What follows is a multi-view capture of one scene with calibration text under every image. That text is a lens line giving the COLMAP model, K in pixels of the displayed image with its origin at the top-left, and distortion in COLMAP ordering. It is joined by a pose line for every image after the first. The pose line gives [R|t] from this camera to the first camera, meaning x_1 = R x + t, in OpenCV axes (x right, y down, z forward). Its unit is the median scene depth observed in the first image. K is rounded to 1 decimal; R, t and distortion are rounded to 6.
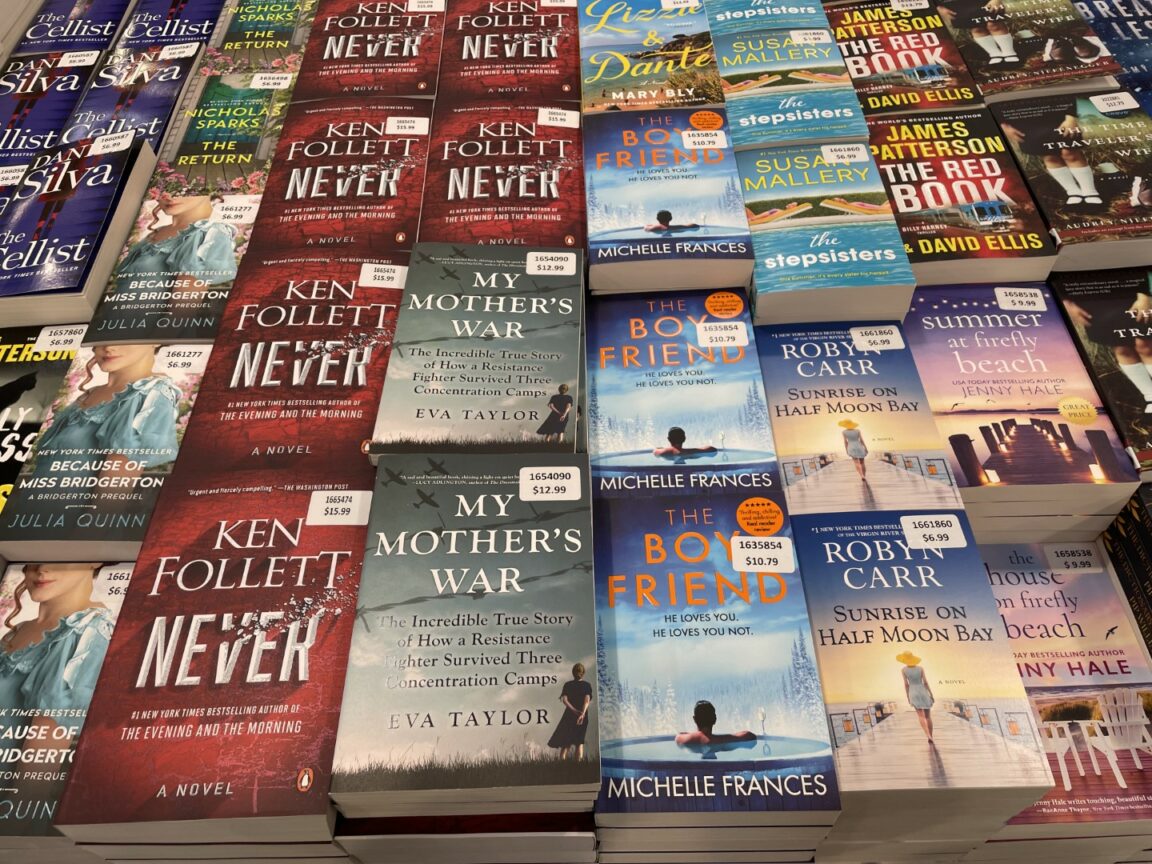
lens RADIAL K [[875.3, 0, 590.0], [0, 875.3, 430.7], [0, 0, 1]] dist [0.065562, -0.108442]
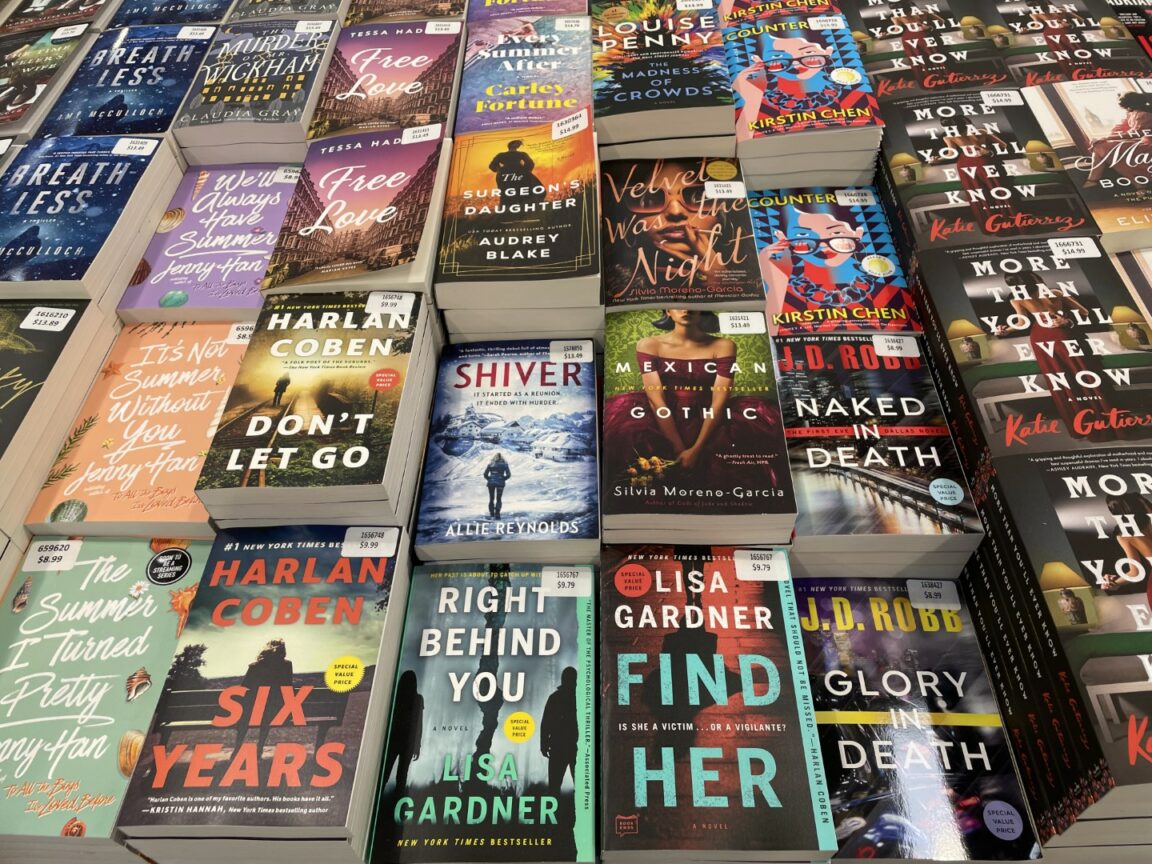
lens RADIAL K [[875.3, 0, 590.0], [0, 875.3, 430.7], [0, 0, 1]] dist [0.065562, -0.108442]
pose [[0.999544, 0.028869, 0.008849, 0.873242], [-0.028572, 0.999079, -0.032011, -0.008783], [-0.009765, 0.031744, 0.999448, -0.012233]]
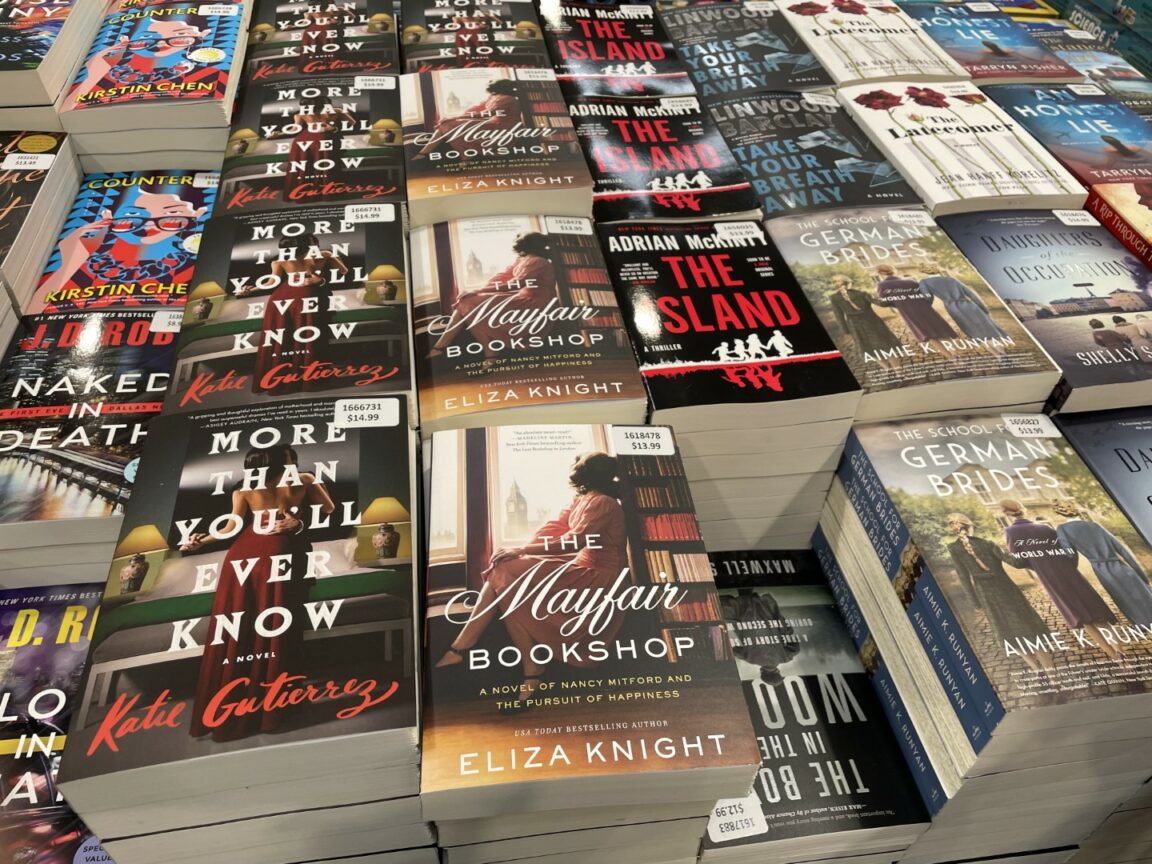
lens RADIAL K [[875.3, 0, 590.0], [0, 875.3, 430.7], [0, 0, 1]] dist [0.065562, -0.108442]
pose [[0.974410, -0.012892, 0.224407, 0.915200], [0.043194, 0.990487, -0.130652, -0.001060], [-0.220588, 0.137002, 0.965697, -0.006934]]
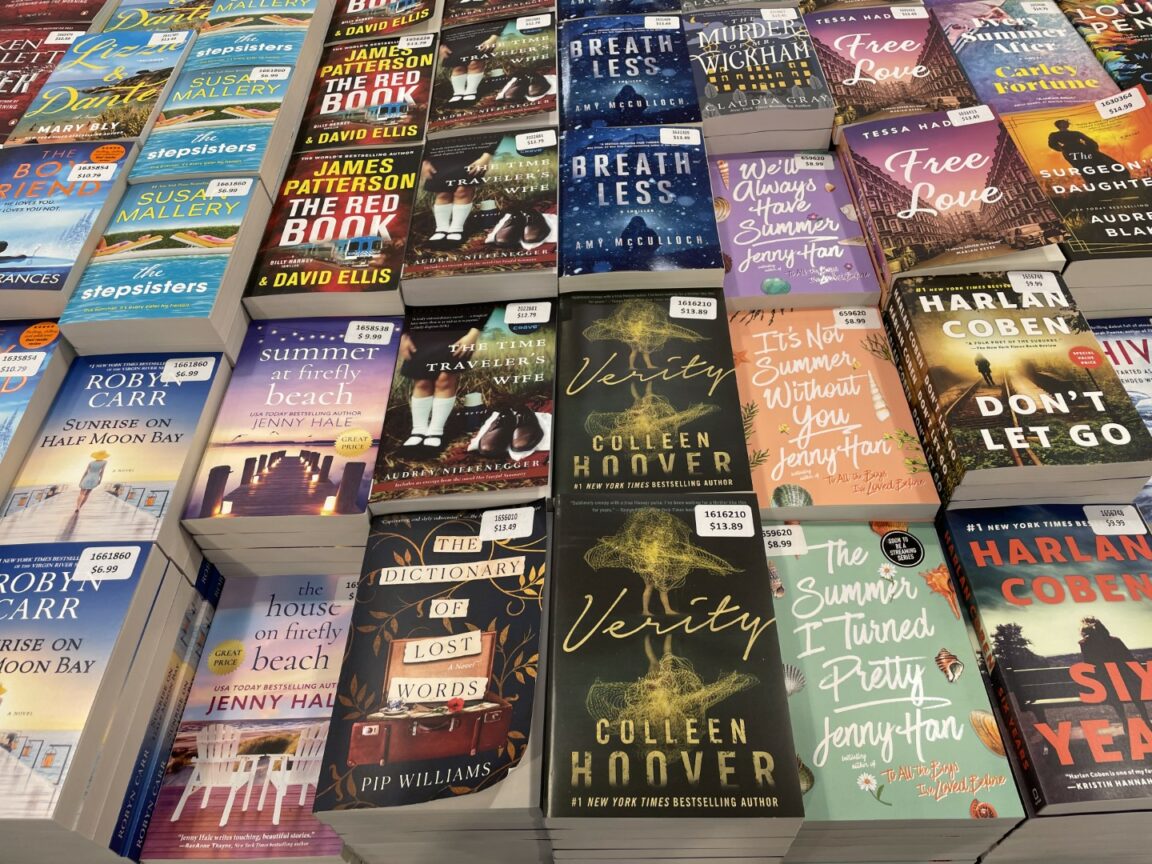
lens RADIAL K [[875.3, 0, 590.0], [0, 875.3, 430.7], [0, 0, 1]] dist [0.065562, -0.108442]
pose [[0.999908, 0.005584, 0.012389, 0.817402], [-0.005193, 0.999493, -0.031414, -0.006440], [-0.012558, 0.031347, 0.999430, -0.011399]]
